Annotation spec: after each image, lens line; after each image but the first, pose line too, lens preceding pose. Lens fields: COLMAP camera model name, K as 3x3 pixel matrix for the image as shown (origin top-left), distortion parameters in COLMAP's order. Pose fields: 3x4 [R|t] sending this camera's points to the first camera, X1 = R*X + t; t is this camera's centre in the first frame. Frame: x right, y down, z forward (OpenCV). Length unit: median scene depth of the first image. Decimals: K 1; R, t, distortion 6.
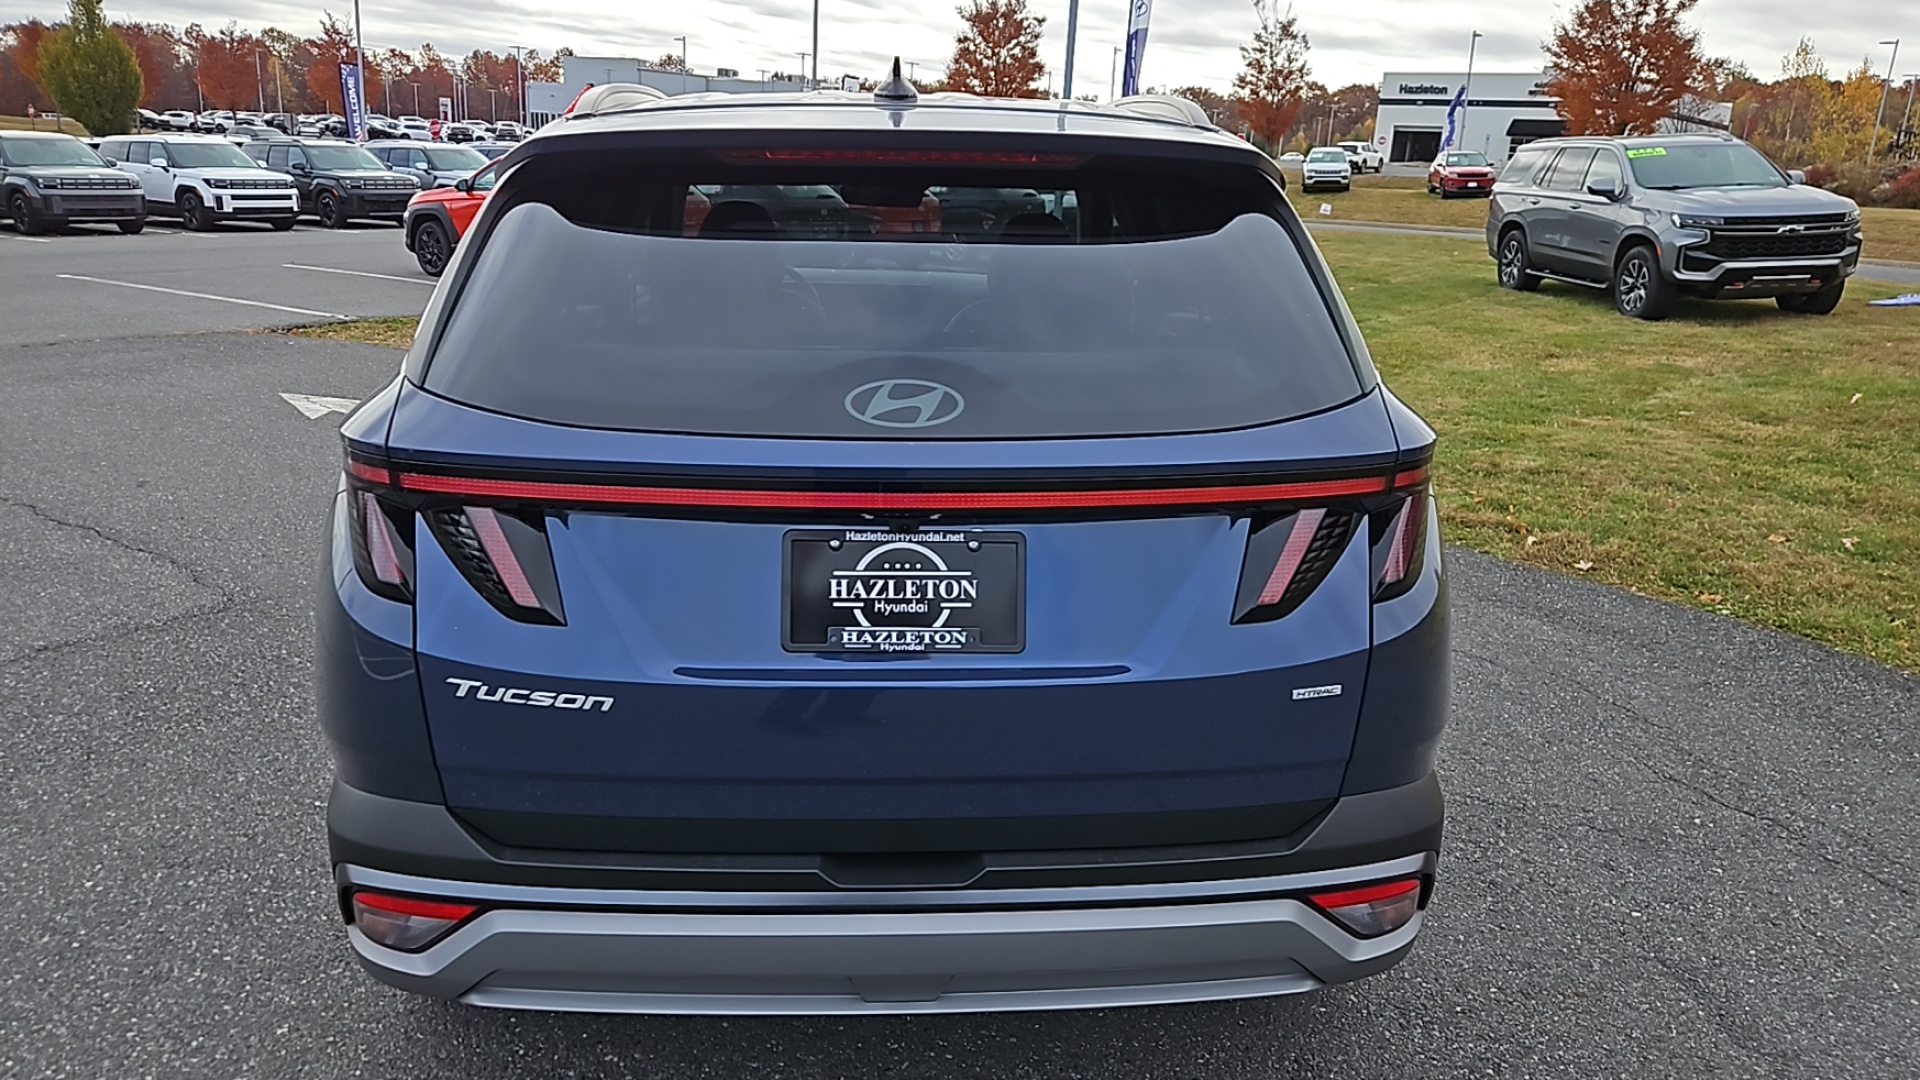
lens RADIAL K [[1418.9, 0, 960.0], [0, 1418.9, 540.0], [0, 0, 1]] dist [0.054179, -0.006036]
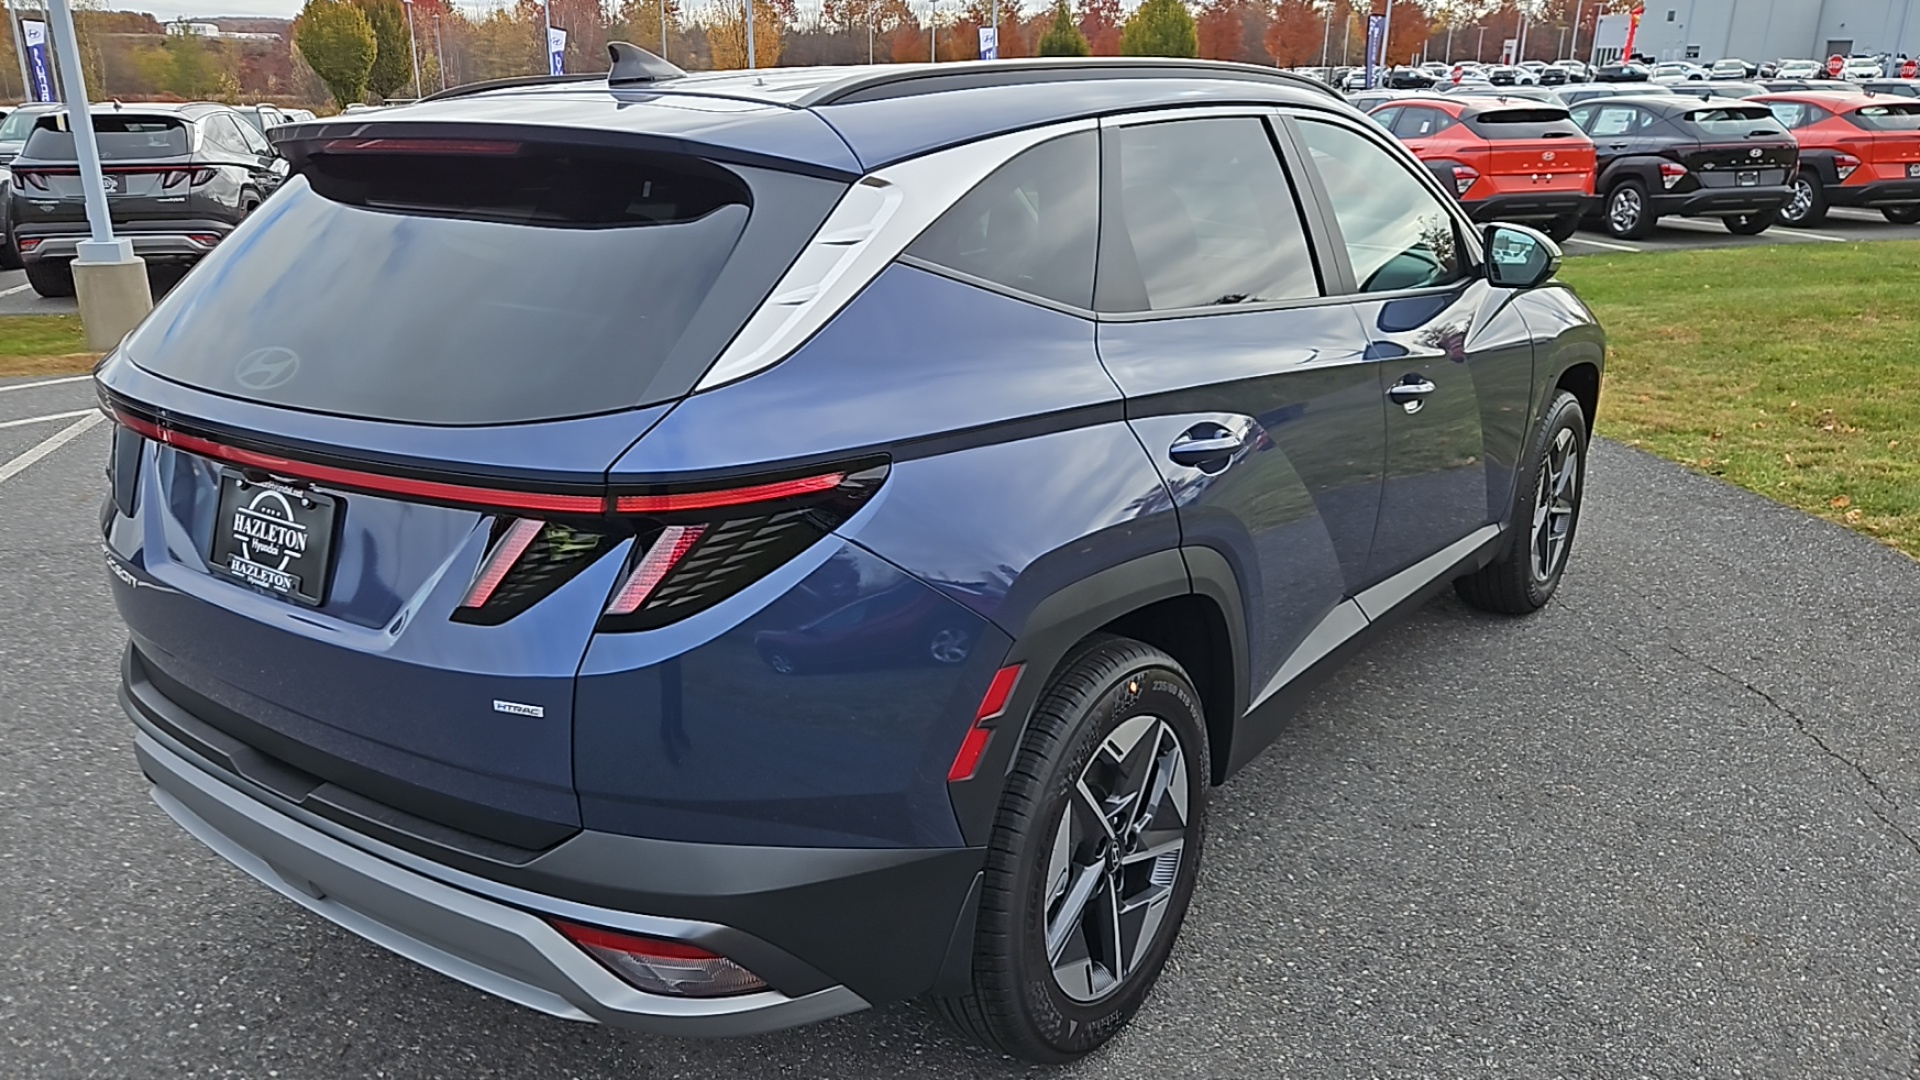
lens RADIAL K [[1418.9, 0, 960.0], [0, 1418.9, 540.0], [0, 0, 1]] dist [0.054179, -0.006036]
pose [[0.775025, 0.162708, -0.610625, 1.042968], [-0.140919, 0.986452, 0.083992, -0.127556], [0.616018, 0.020953, 0.787453, 0.418976]]
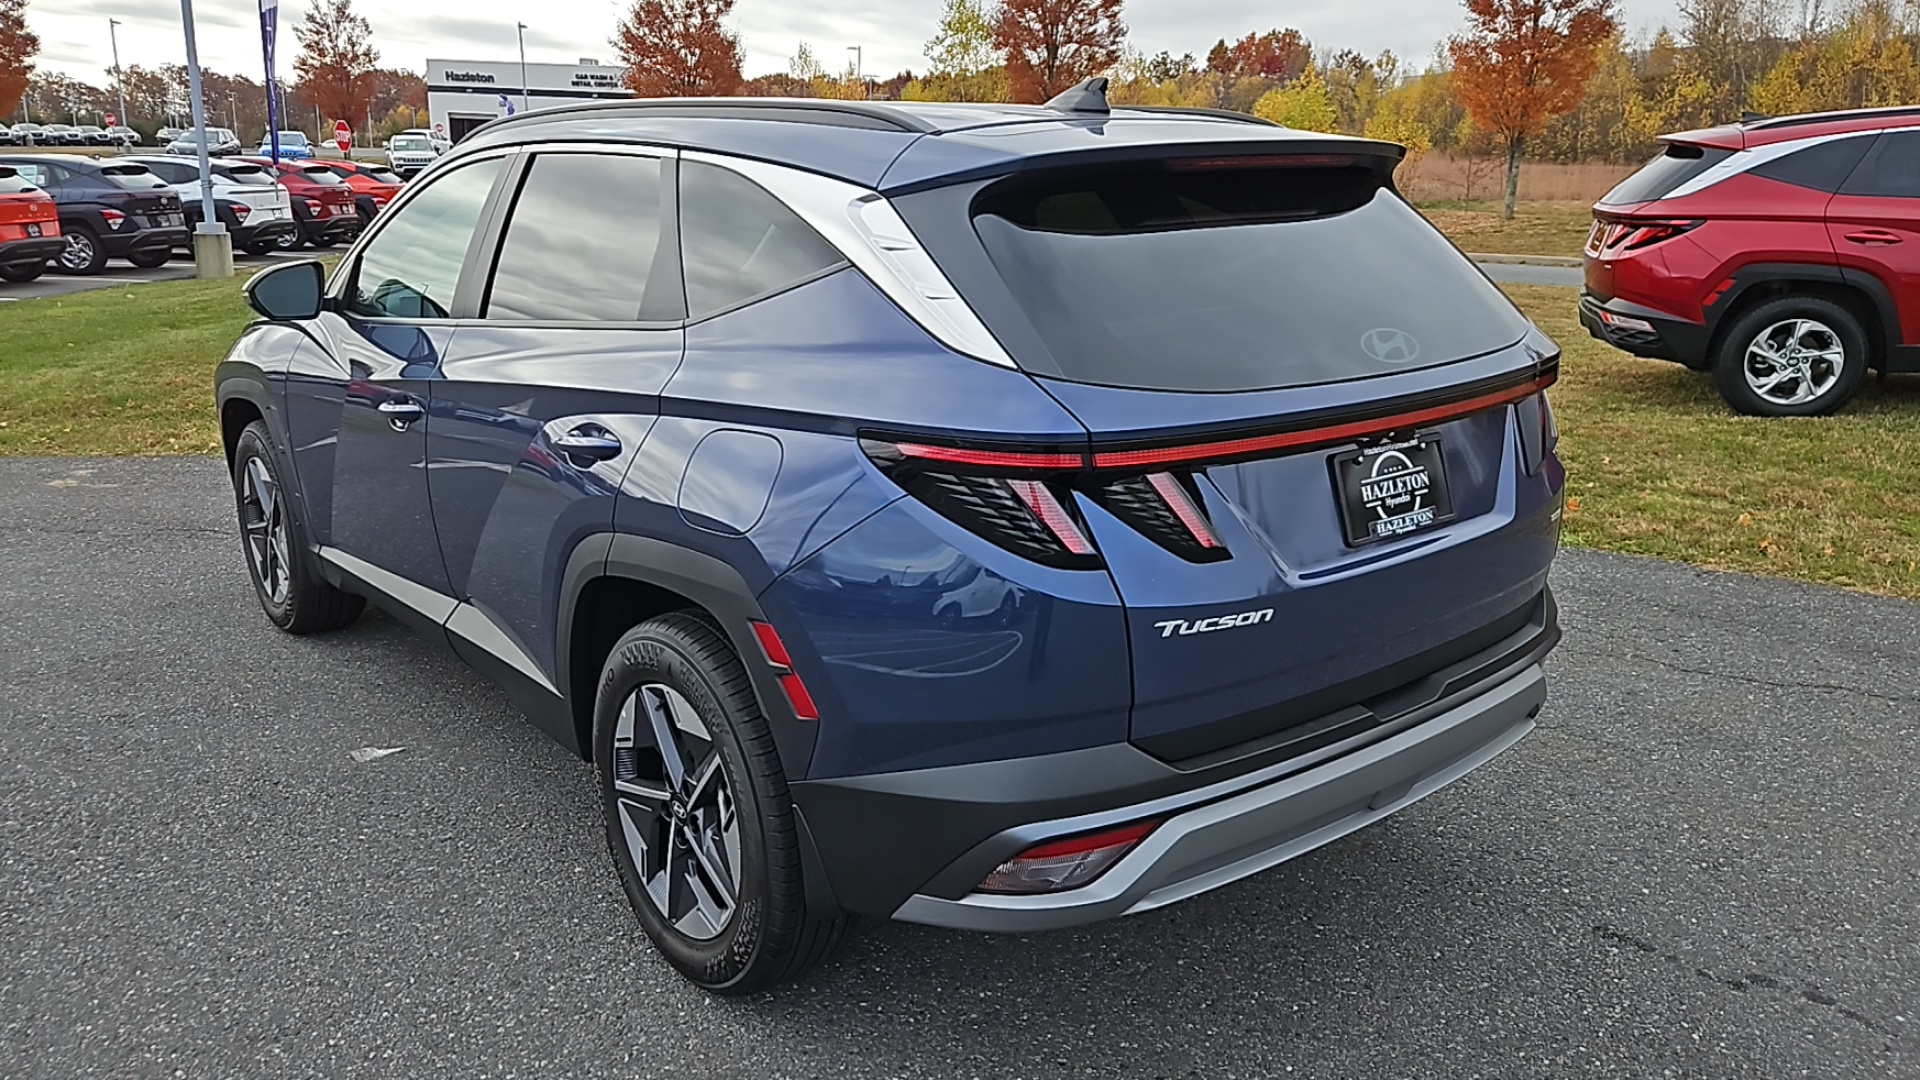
lens RADIAL K [[1397.1, 0, 960.0], [0, 1397.1, 540.0], [0, 0, 1]] dist [0.039436, -0.008427]
pose [[0.806707, -0.175458, 0.564303, -1.065355], [0.168037, 0.983595, 0.065609, -0.067013], [-0.566557, 0.041896, 0.822957, 0.152324]]
